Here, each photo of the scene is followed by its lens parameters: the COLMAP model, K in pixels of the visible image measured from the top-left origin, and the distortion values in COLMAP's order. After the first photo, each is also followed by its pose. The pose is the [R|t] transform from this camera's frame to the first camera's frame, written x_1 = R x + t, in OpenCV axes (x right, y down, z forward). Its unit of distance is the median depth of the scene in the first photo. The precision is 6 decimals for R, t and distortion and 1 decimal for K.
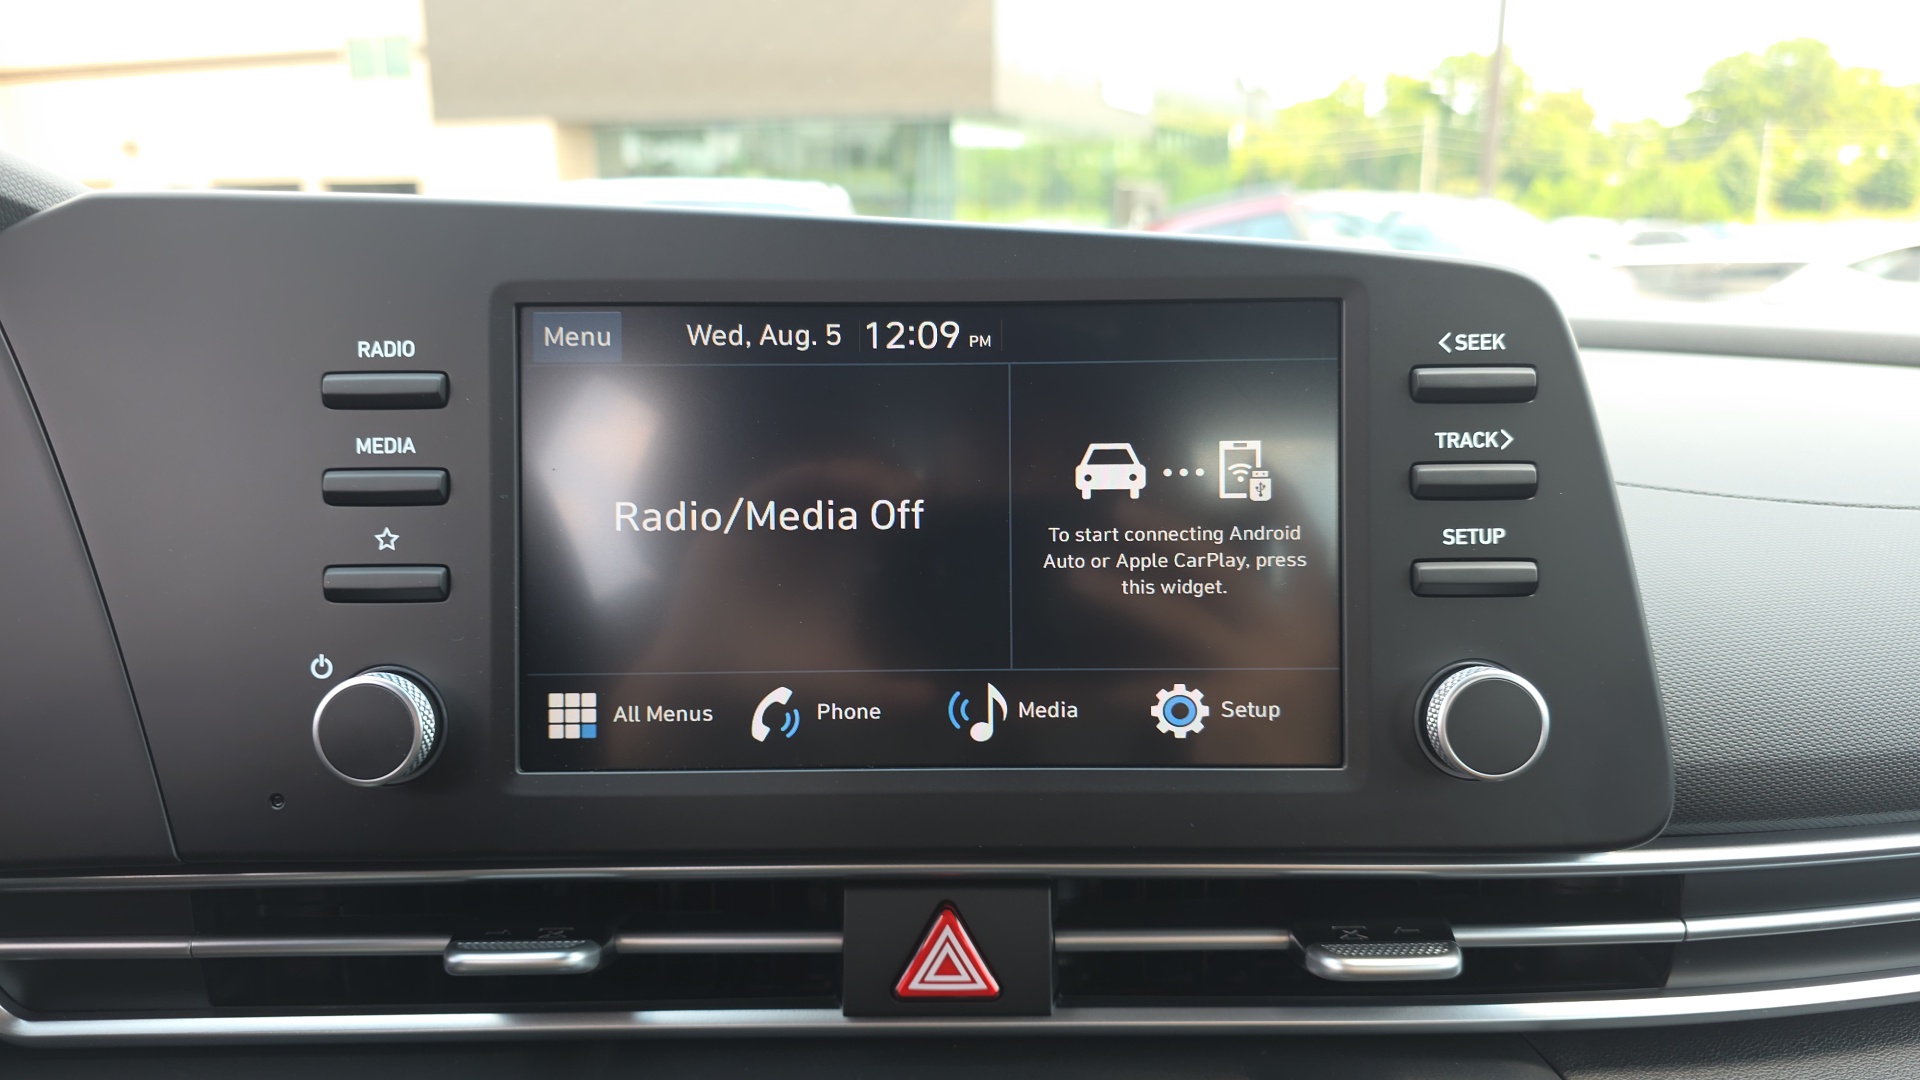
lens RADIAL K [[1314.5, 0, 972.6], [0, 1314.5, 523.9], [0, 0, 1]] dist [0.049276, -0.068015]
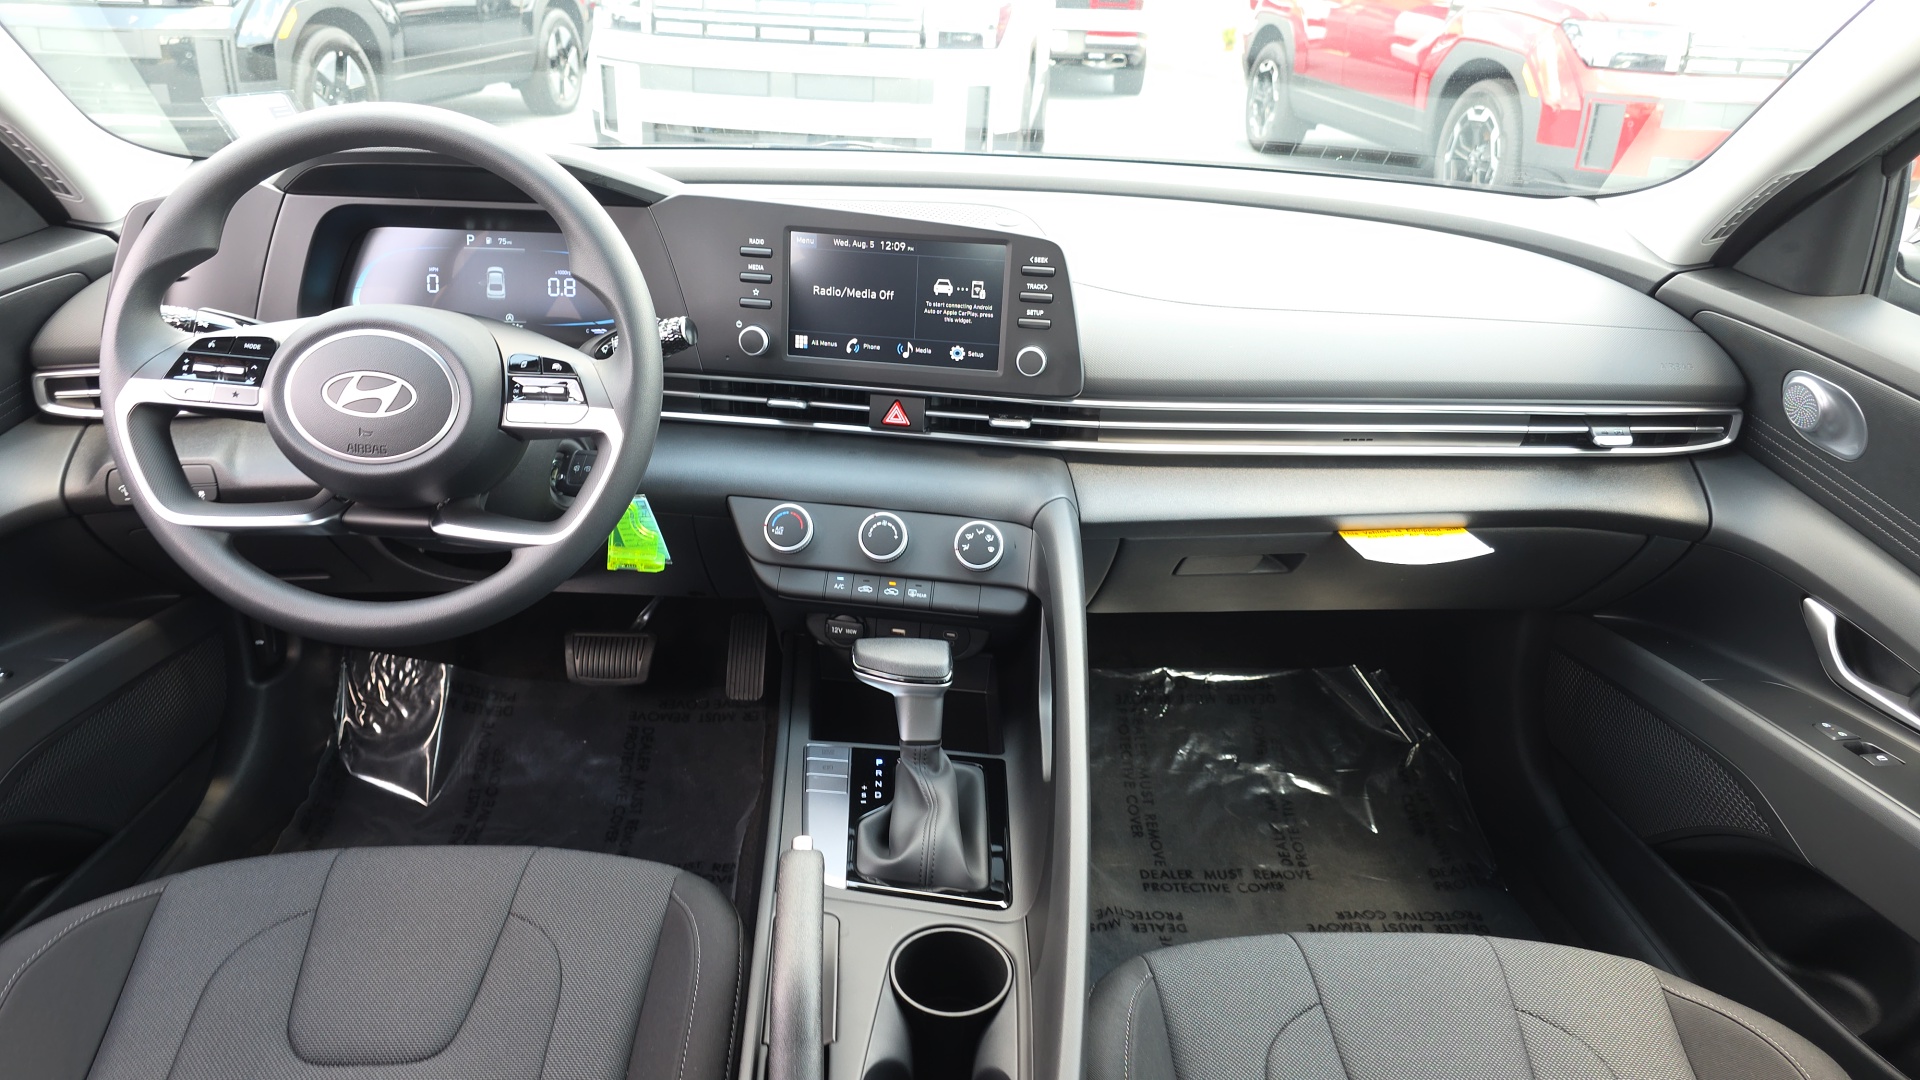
lens RADIAL K [[1292.8, 0, 942.1], [0, 1292.8, 534.8], [0, 0, 1]] dist [0.086578, -0.123297]
pose [[0.988956, 0.093045, -0.115361, 0.591077], [-0.057793, 0.958862, 0.277928, -0.389089], [0.136475, -0.268192, 0.953650, -2.697697]]
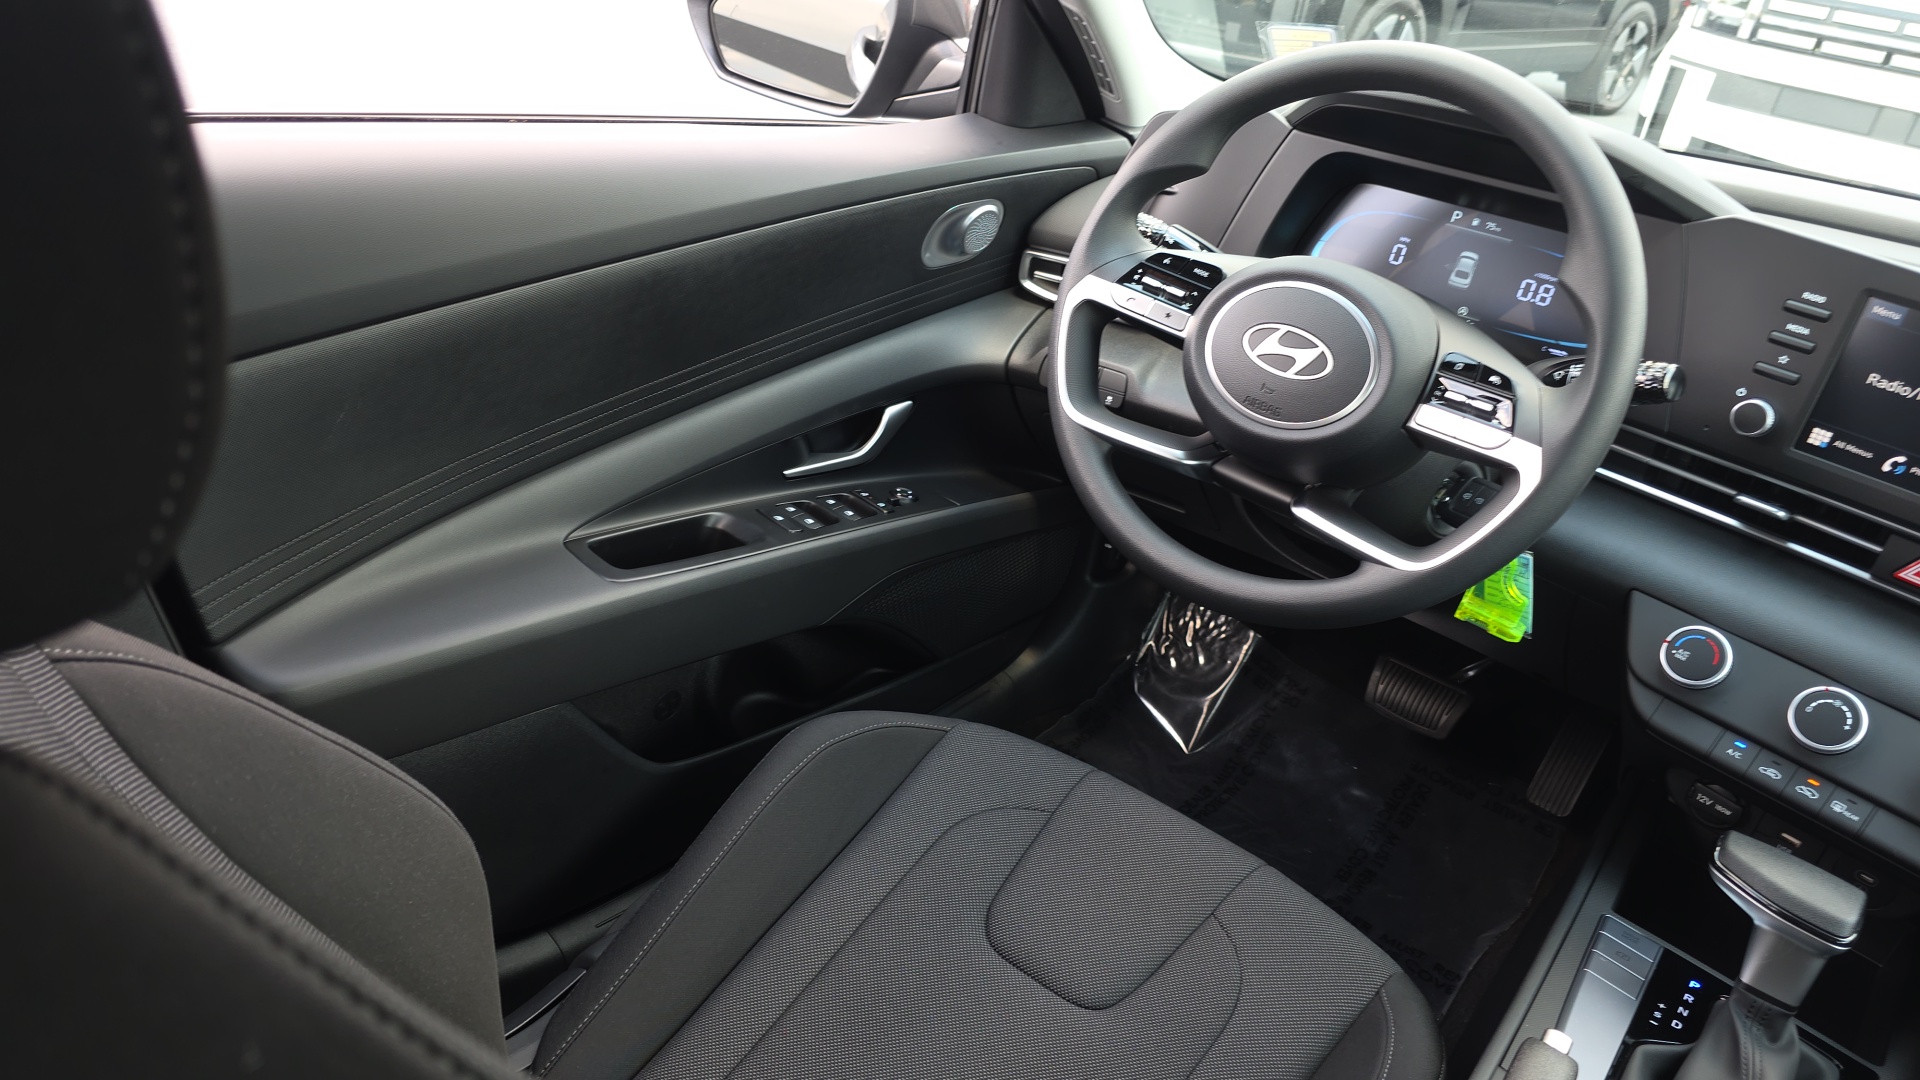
lens RADIAL K [[1302.3, 0, 962.8], [0, 1302.3, 560.6], [0, 0, 1]] dist [0.039388, -0.047964]
pose [[0.645768, 0.437026, -0.626092, 0.406996], [-0.221293, 0.891925, 0.394335, -0.335888], [0.730762, -0.116099, 0.672688, -2.357491]]
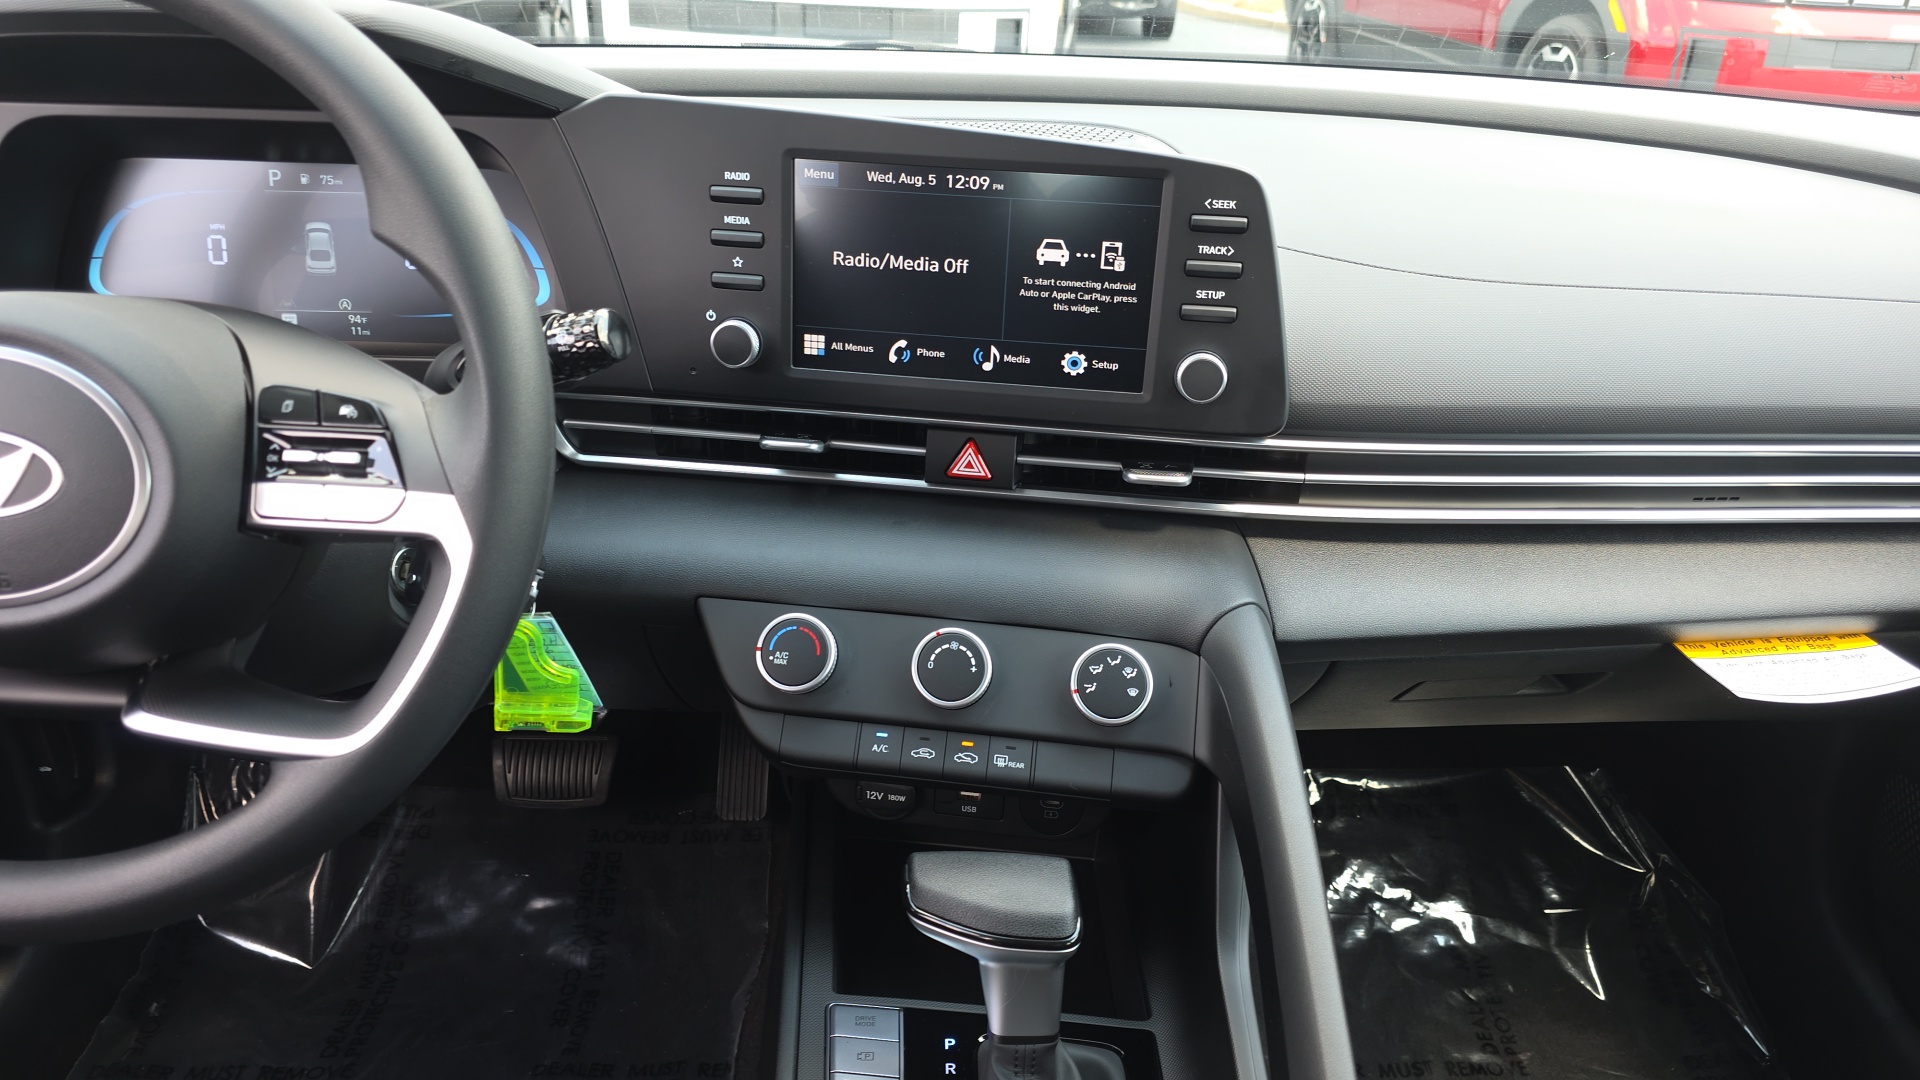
lens RADIAL K [[1286.0, 0, 960.9], [0, 1286.0, 572.1], [0, 0, 1]] dist [0.090206, -0.128567]
pose [[0.989886, 0.094408, -0.105888, 0.232925], [-0.054311, 0.941742, 0.331921, -0.247676], [0.131055, -0.322814, 0.937345, -1.233441]]
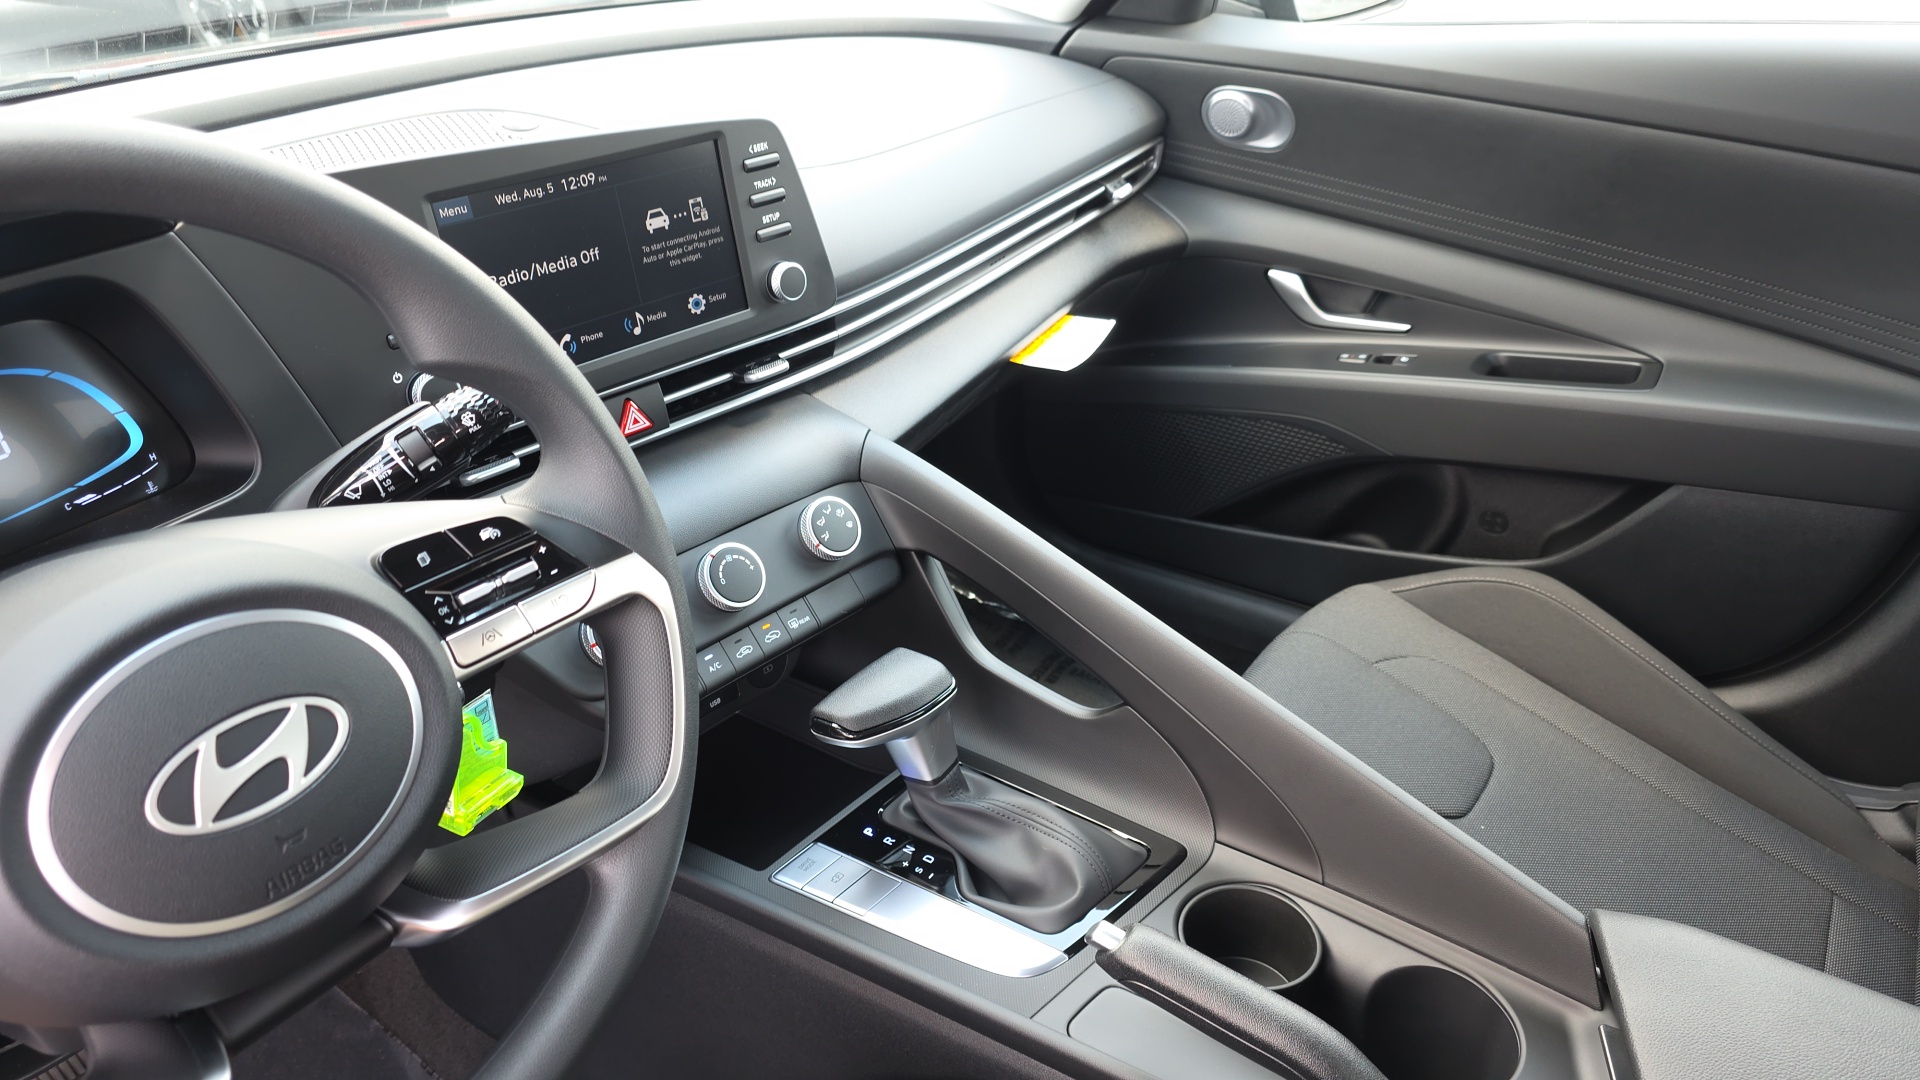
lens RADIAL K [[1302.3, 0, 962.8], [0, 1302.3, 560.6], [0, 0, 1]] dist [0.039388, -0.047964]
pose [[0.681247, -0.378269, 0.626749, -1.367286], [0.107217, 0.898477, 0.425728, -0.474559], [-0.724159, -0.222828, 0.652642, -1.290176]]
